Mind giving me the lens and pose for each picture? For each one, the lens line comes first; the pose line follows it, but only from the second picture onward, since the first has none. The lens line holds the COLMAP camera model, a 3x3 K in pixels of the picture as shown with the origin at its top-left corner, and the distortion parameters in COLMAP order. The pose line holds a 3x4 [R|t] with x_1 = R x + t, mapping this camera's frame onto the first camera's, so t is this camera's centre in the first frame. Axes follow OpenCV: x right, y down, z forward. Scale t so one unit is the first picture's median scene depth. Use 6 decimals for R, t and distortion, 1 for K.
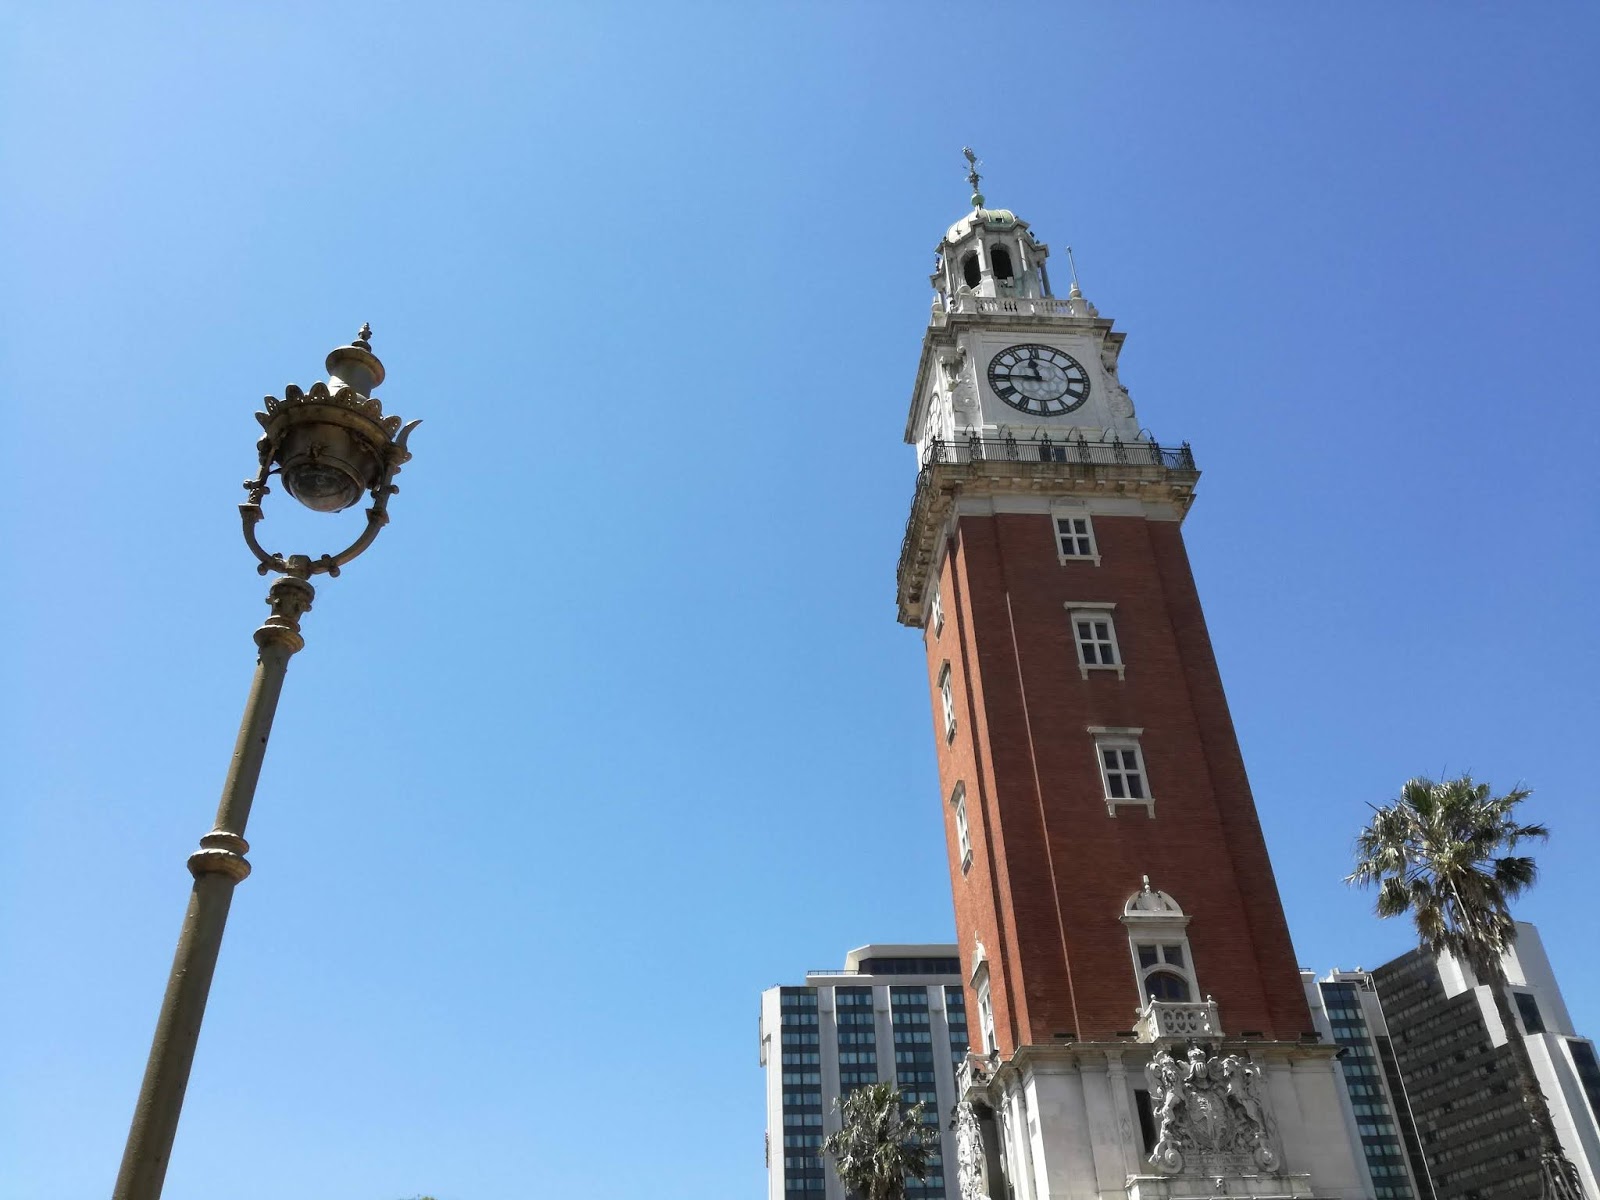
lens RADIAL K [[1256.3, 0, 800.0], [0, 1256.3, 600.0], [0, 0, 1]] dist [0.153245, -0.322178]
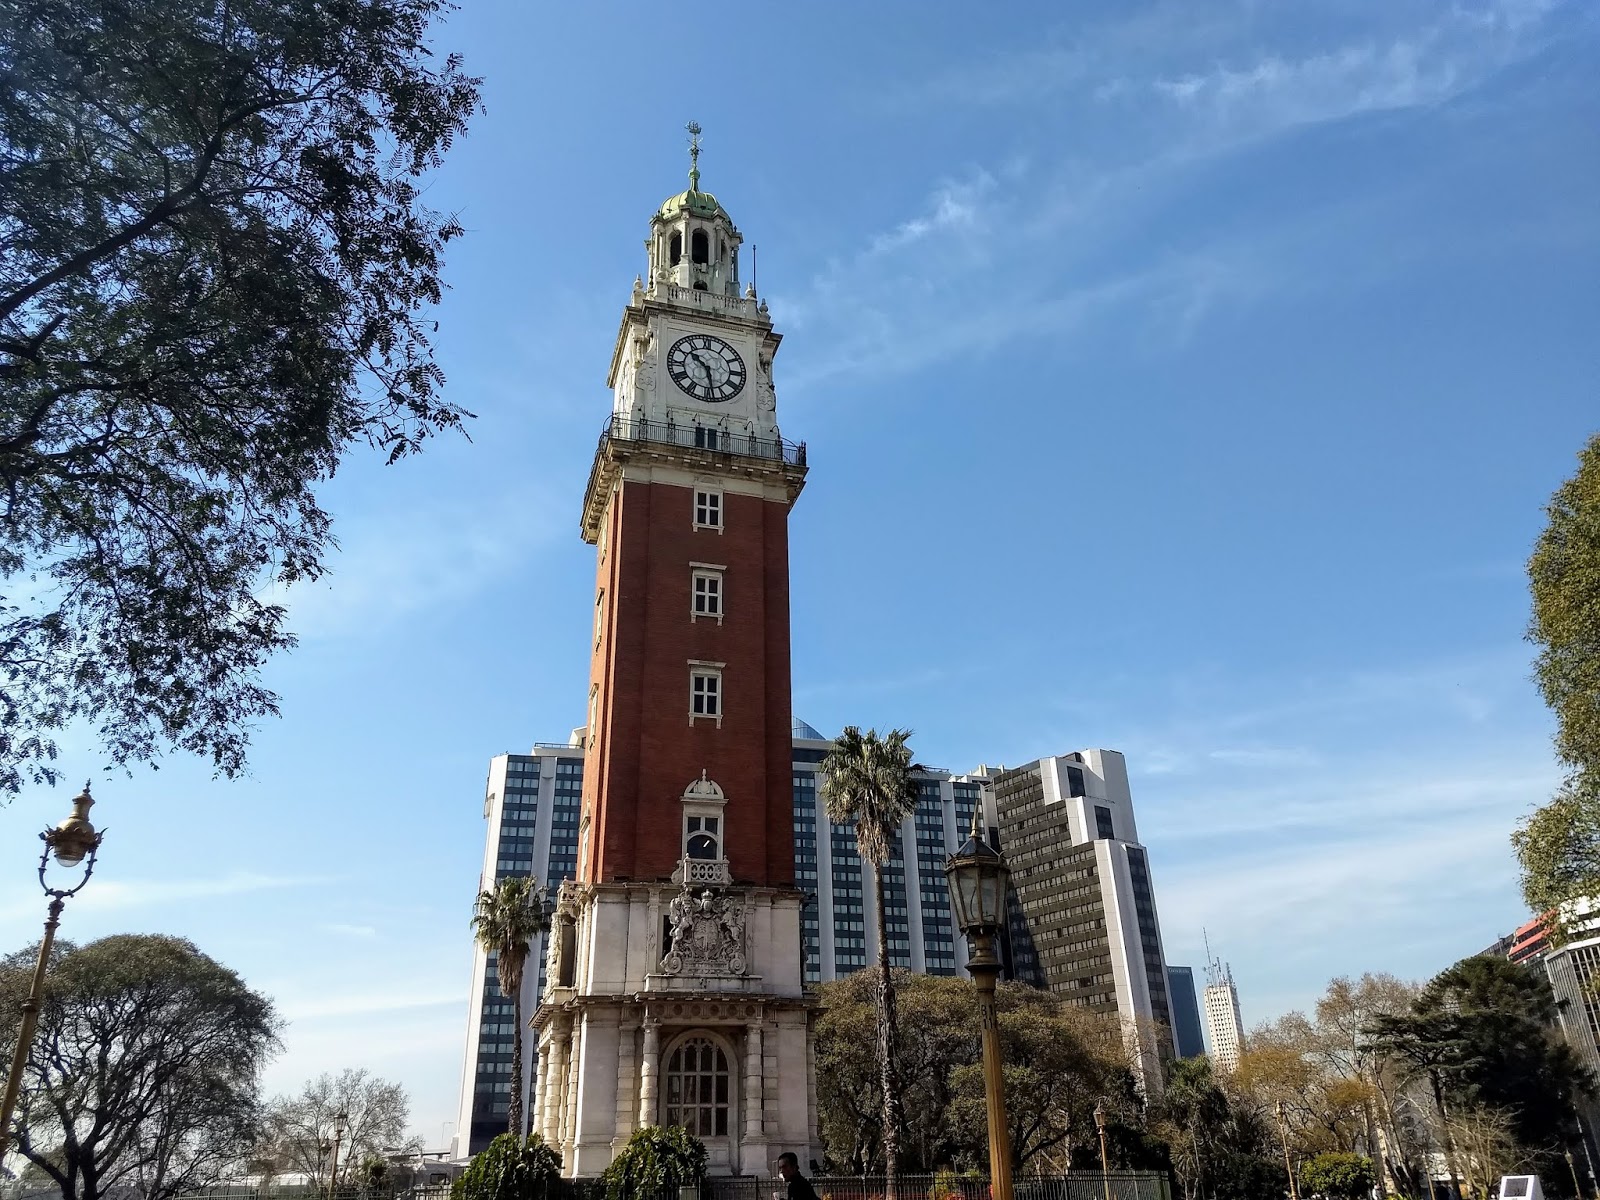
lens RADIAL K [[1185.3, 0, 800.0], [0, 1185.3, 600.0], [0, 0, 1]] dist [0.248535, -0.337131]
pose [[0.977263, 0.100068, 0.186933, 0.086059], [-0.132389, 0.976631, 0.169308, -0.178958], [-0.165622, -0.190206, 0.967673, -0.244787]]
